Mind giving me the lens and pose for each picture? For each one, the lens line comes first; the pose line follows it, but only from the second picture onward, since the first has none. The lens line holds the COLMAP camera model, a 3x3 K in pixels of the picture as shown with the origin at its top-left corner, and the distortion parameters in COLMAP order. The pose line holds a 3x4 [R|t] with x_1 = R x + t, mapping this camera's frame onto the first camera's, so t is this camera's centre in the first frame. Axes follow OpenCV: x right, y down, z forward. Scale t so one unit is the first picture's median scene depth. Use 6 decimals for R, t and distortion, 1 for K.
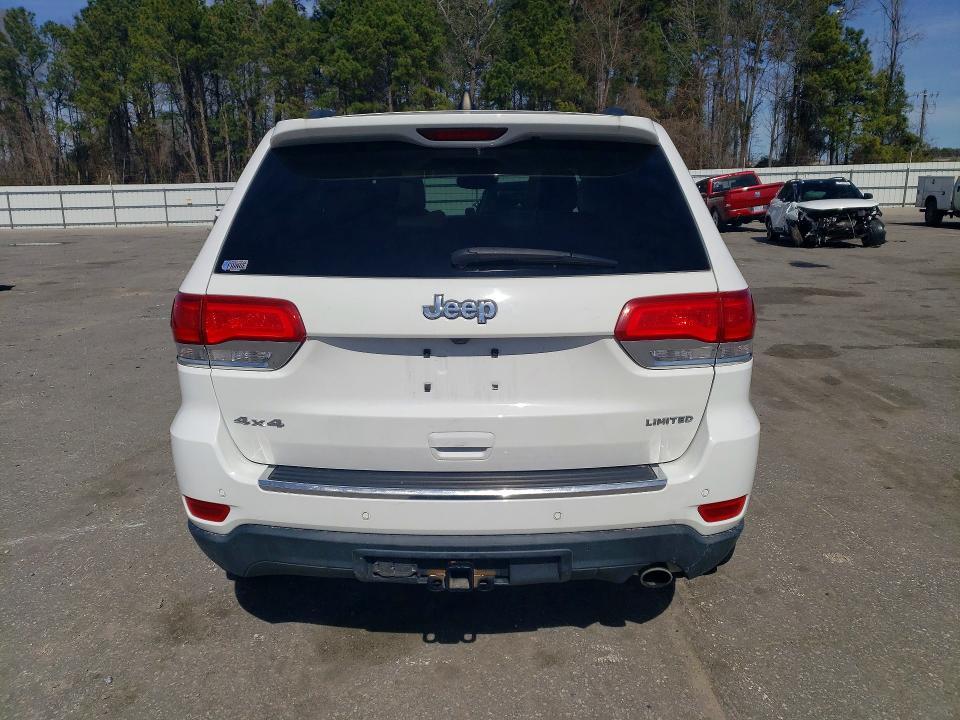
lens RADIAL K [[796.0, 0, 469.9], [0, 796.0, 358.4], [0, 0, 1]] dist [0.038543, 0.000045]
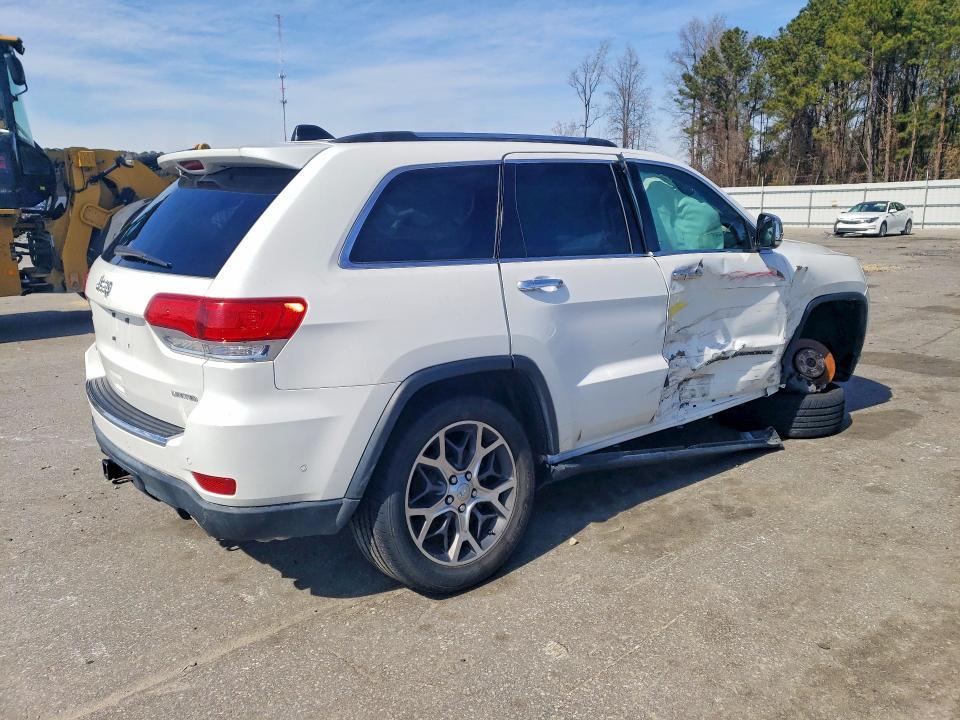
lens RADIAL K [[796.0, 0, 469.9], [0, 796.0, 358.4], [0, 0, 1]] dist [0.038543, 0.000045]
pose [[0.606082, 0.166472, -0.777787, 0.156277], [-0.164941, 0.982902, 0.081844, -0.016393], [0.778113, 0.078685, 0.623177, 0.060313]]
